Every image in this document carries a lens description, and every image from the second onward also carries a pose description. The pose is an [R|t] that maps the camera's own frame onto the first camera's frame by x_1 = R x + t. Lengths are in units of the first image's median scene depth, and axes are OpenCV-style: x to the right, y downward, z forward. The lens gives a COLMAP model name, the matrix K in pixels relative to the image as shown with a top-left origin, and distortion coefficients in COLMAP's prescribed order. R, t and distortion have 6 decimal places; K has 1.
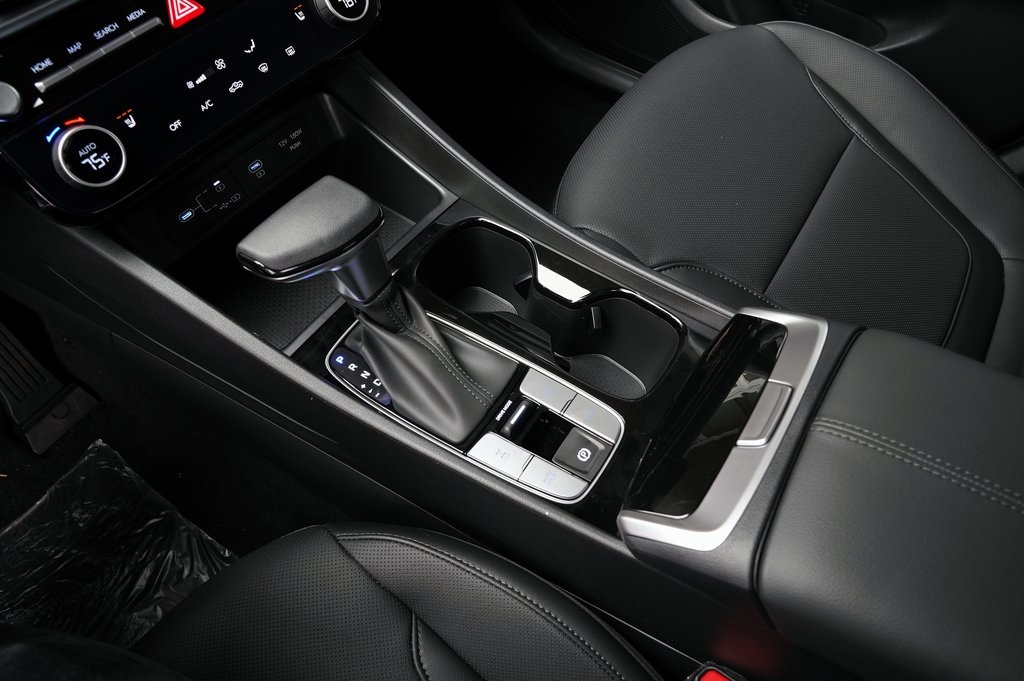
lens RADIAL K [[705.1, 0, 515.9], [0, 705.1, 336.3], [0, 0, 1]] dist [-0.122956, 0.076877]
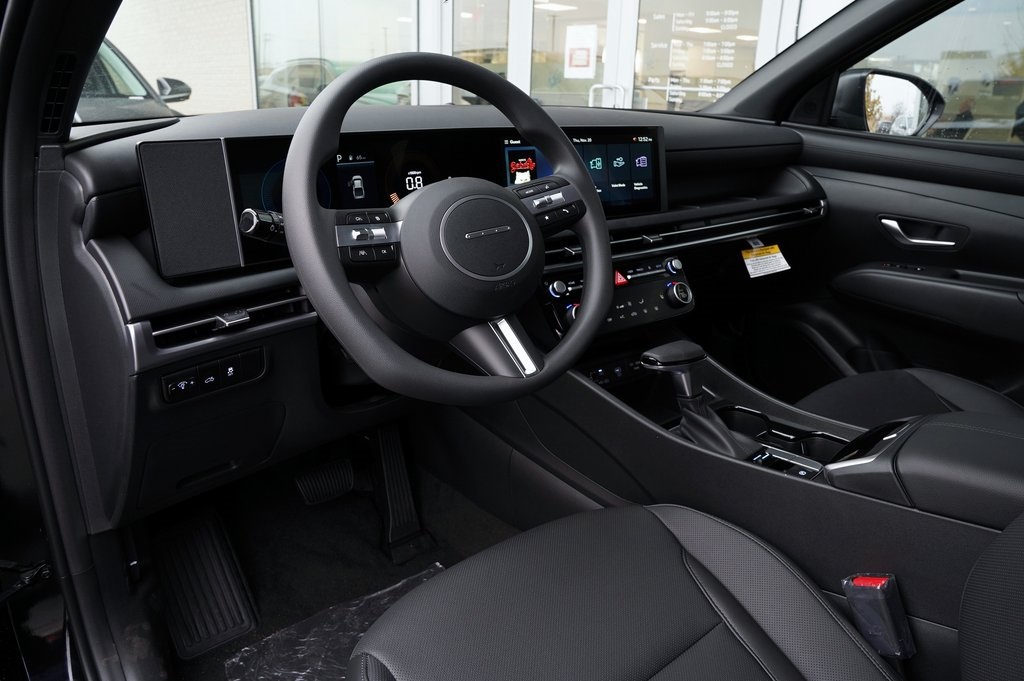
lens RADIAL K [[705.1, 0, 518.3], [0, 705.1, 342.5], [0, 0, 1]] dist [-0.122956, 0.076877]
pose [[0.964419, 0.074215, -0.253750, -0.193734], [-0.213917, 0.783059, -0.584002, 1.128276], [0.155359, 0.617504, 0.771072, -0.755666]]
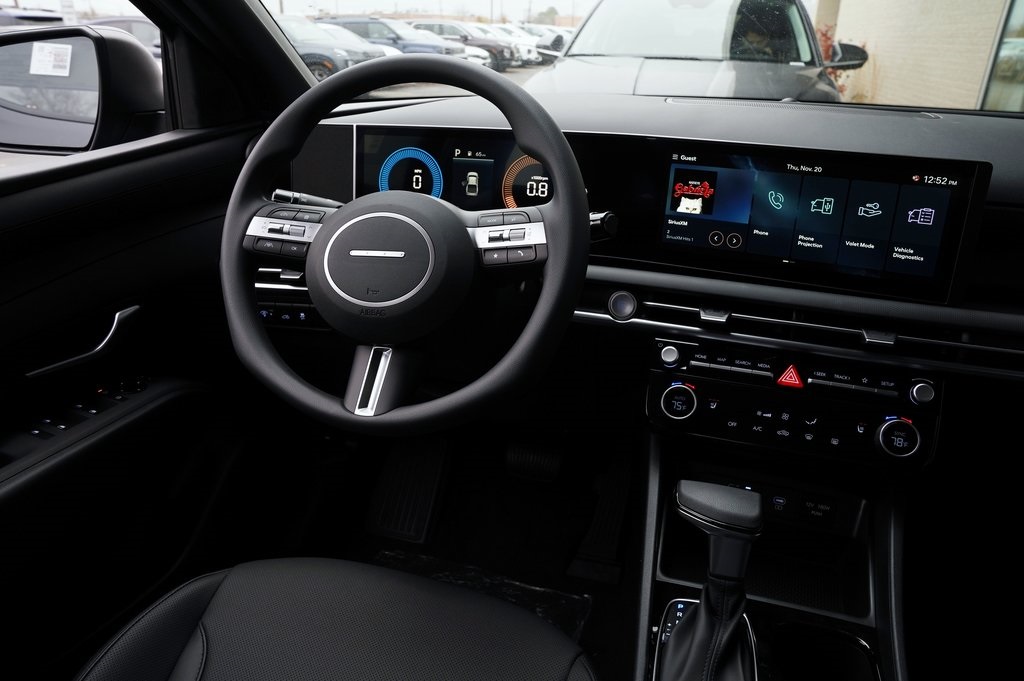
lens RADIAL K [[705.1, 0, 511.3], [0, 705.1, 346.1], [0, 0, 1]] dist [-0.122956, 0.076877]
pose [[0.287698, 0.357079, -0.888664, 0.702779], [-0.802664, 0.596084, -0.020341, 0.025864], [0.522455, 0.719151, 0.458107, -0.131666]]
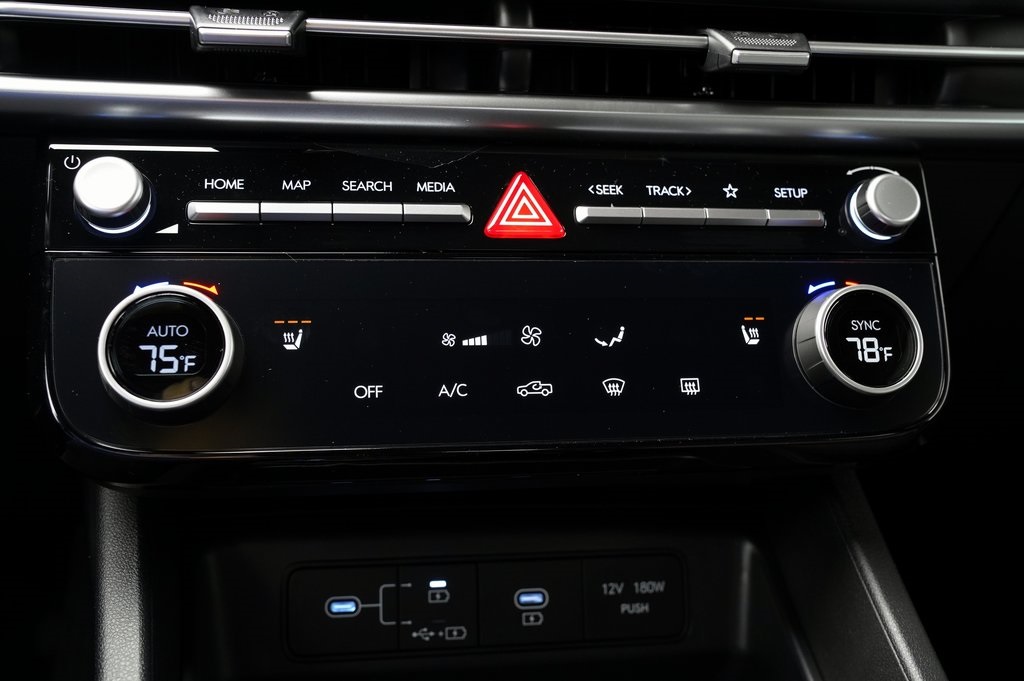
lens RADIAL K [[1021.1, 0, 513.5], [0, 1021.1, 334.6], [0, 0, 1]] dist [-0.020752, 0.000000]
pose [[0.730806, 0.263298, -0.629759, -0.006425], [-0.592233, 0.703311, -0.393209, -0.121298], [0.339386, 0.660324, 0.669918, 0.535308]]
